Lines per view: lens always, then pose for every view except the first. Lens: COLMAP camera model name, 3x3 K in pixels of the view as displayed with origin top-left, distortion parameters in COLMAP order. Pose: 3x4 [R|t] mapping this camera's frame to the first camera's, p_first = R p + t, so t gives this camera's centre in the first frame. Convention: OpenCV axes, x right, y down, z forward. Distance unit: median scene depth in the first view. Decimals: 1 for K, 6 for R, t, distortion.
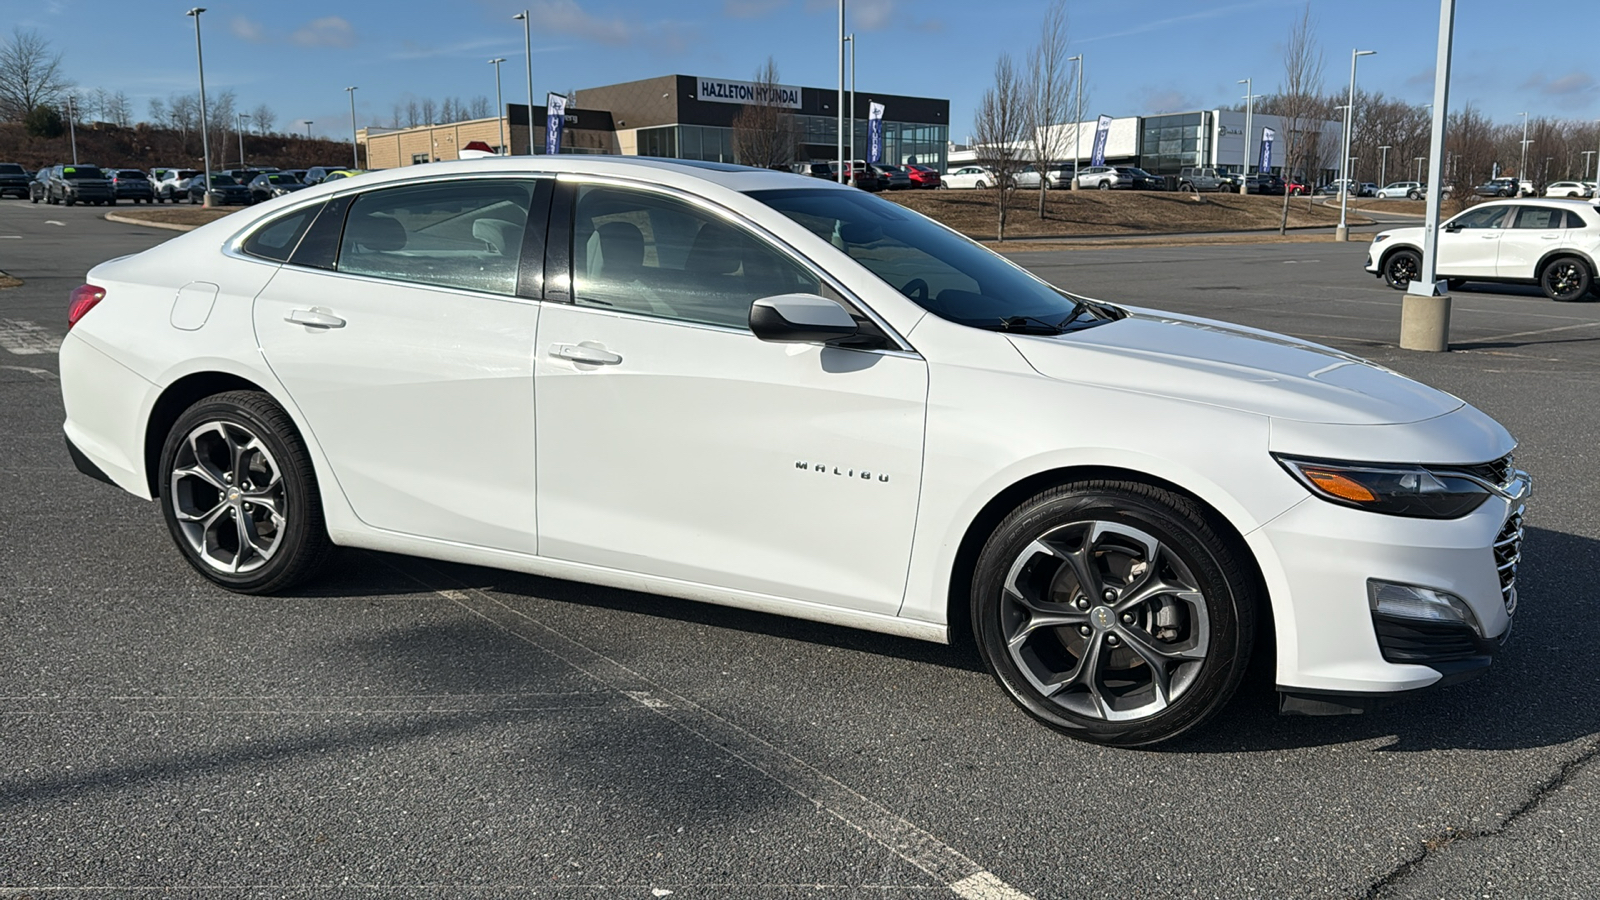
lens RADIAL K [[1285.9, 0, 806.4], [0, 1285.9, 457.1], [0, 0, 1]] dist [0.128536, -0.201192]
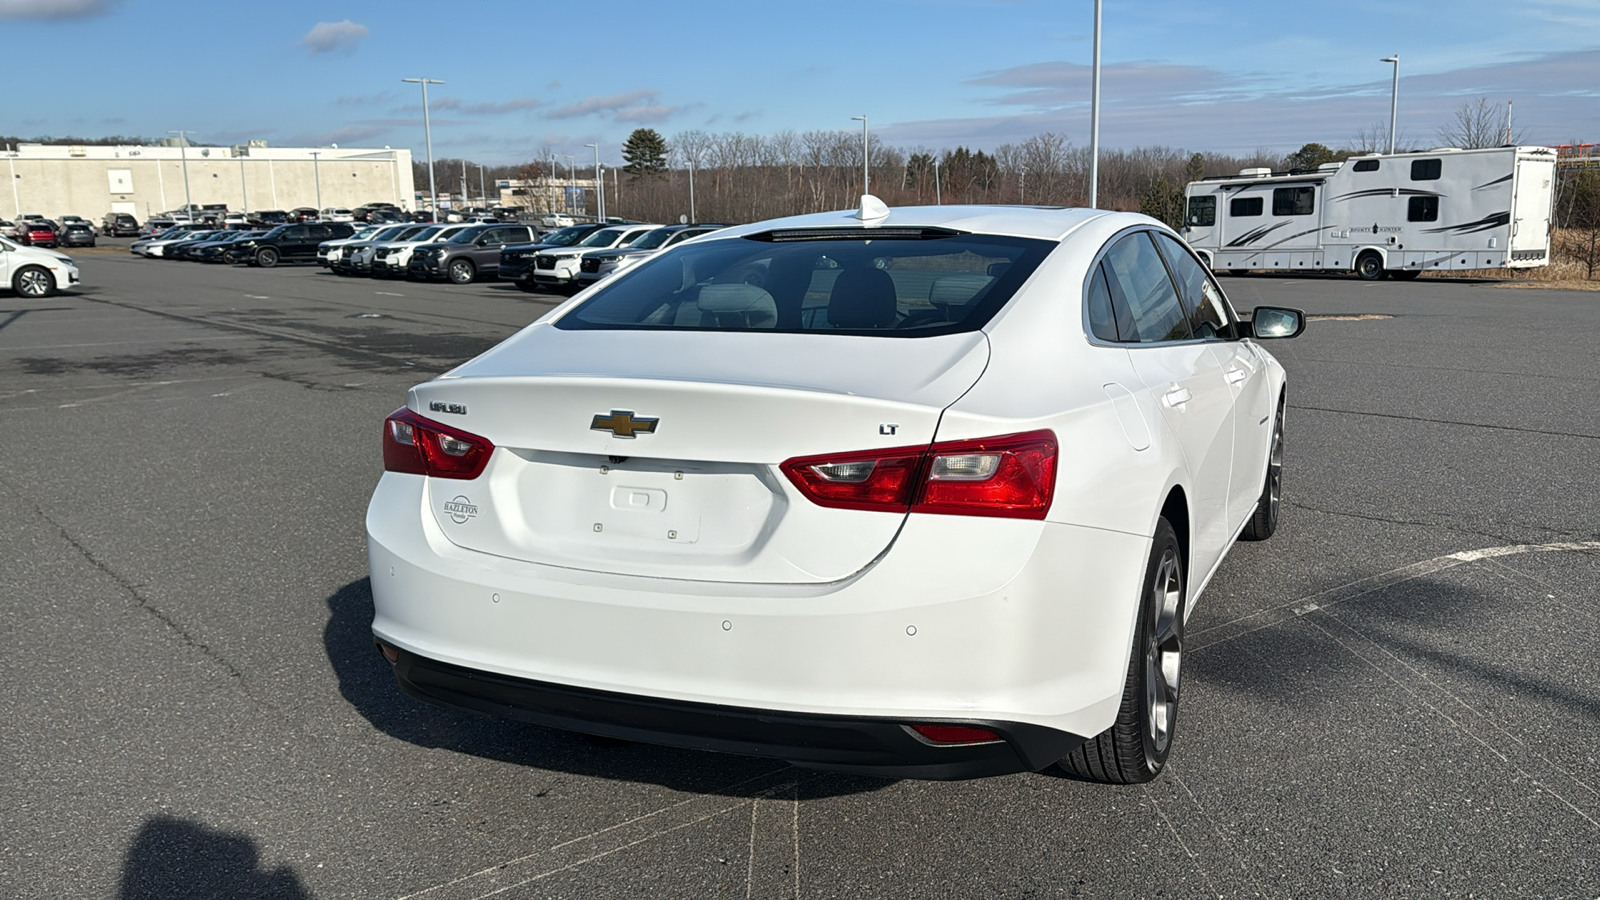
lens RADIAL K [[1279.0, 0, 842.9], [0, 1279.0, 447.7], [0, 0, 1]] dist [0.151823, -0.251796]
pose [[-0.003268, -0.177838, 0.984054, -1.168999], [0.194677, 0.965119, 0.175063, -0.253953], [-0.980862, 0.192145, 0.031467, 1.134986]]
